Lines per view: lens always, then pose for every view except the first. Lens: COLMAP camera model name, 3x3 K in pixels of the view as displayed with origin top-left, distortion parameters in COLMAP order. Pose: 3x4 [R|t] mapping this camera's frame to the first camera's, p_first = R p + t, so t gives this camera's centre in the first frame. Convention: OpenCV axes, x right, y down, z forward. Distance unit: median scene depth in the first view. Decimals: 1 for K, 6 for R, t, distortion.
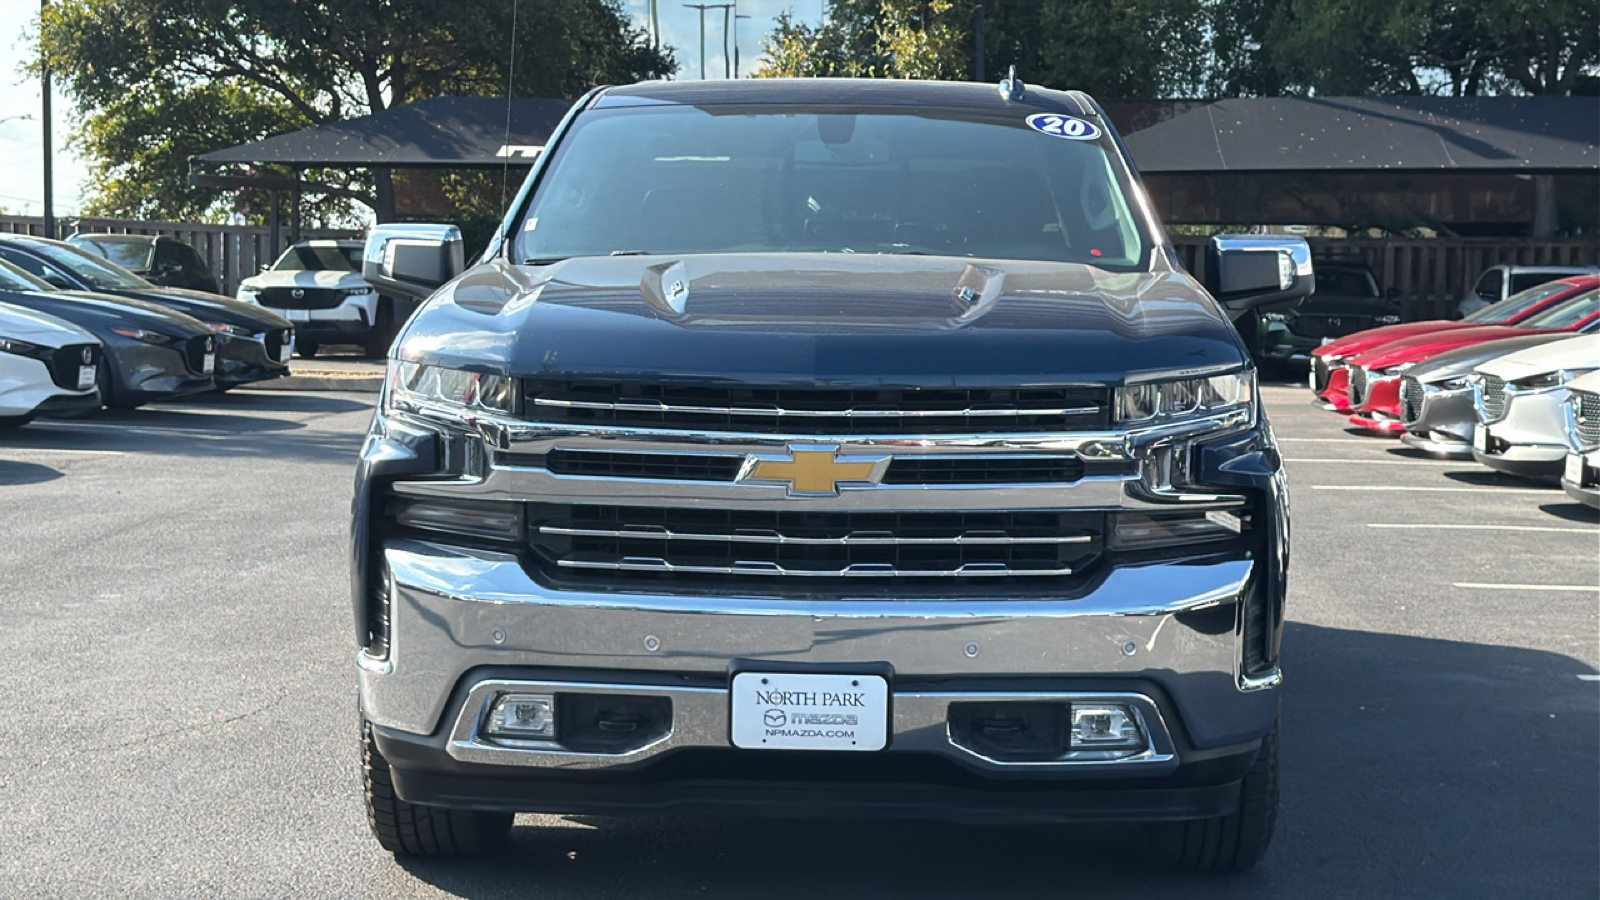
lens RADIAL K [[2702.3, 0, 800.0], [0, 2702.3, 450.0], [0, 0, 1]] dist [0.153849, 0.091680]
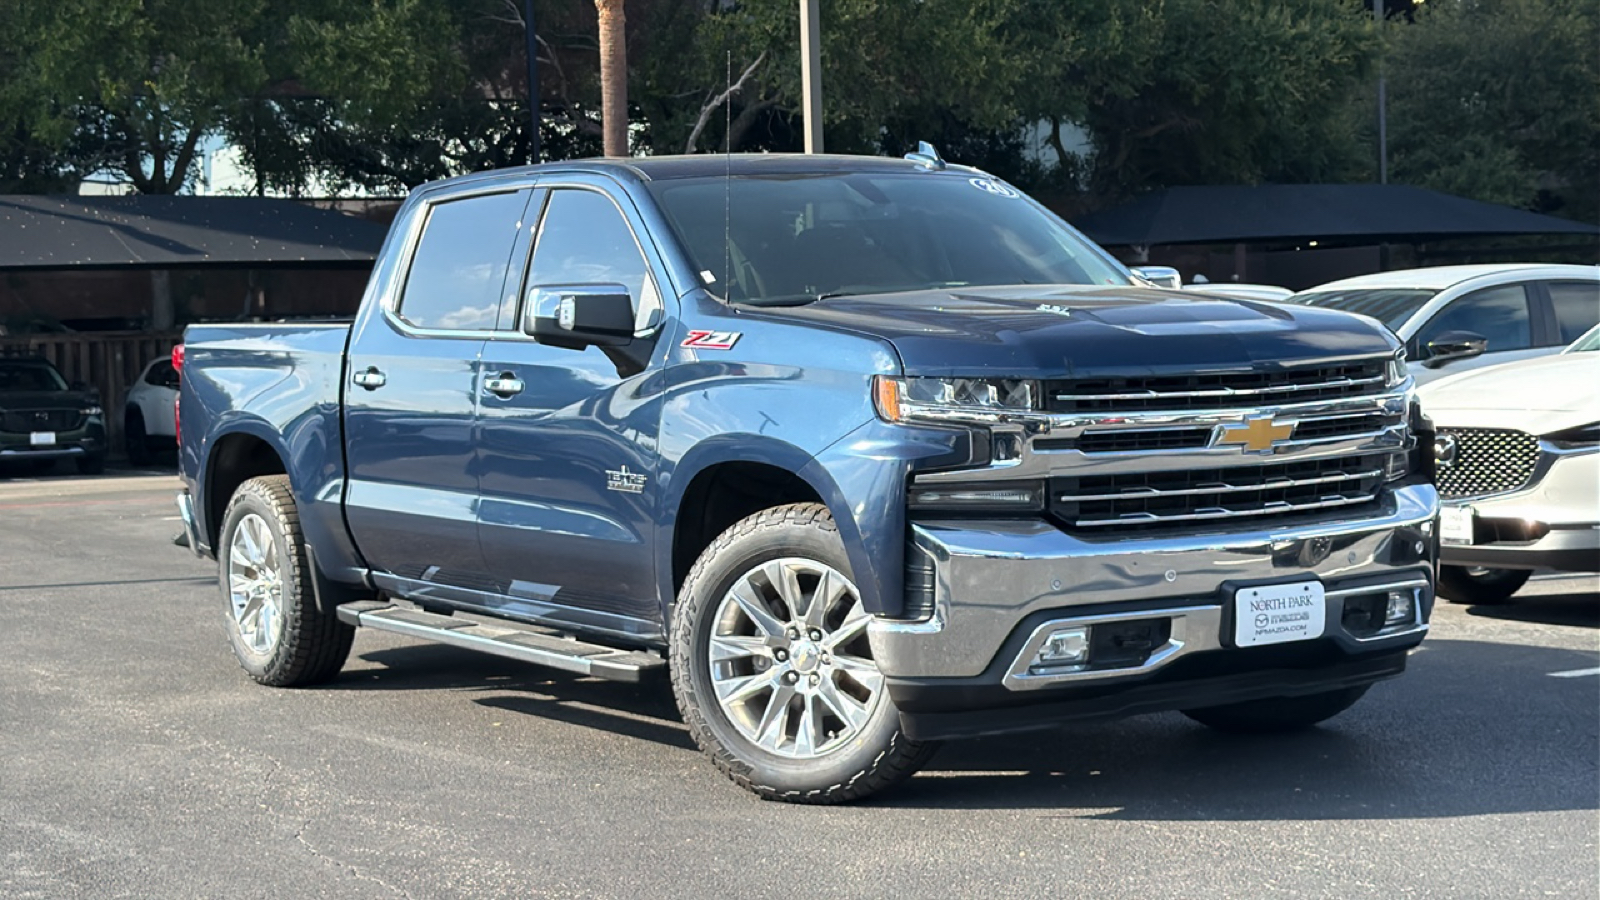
lens RADIAL K [[2702.3, 0, 800.0], [0, 2702.3, 450.0], [0, 0, 1]] dist [0.153849, 0.091680]
pose [[0.820975, -0.069064, 0.566772, -0.911554], [0.090890, 0.995808, -0.010310, 0.008504], [-0.563683, 0.059978, 0.823810, 0.024298]]
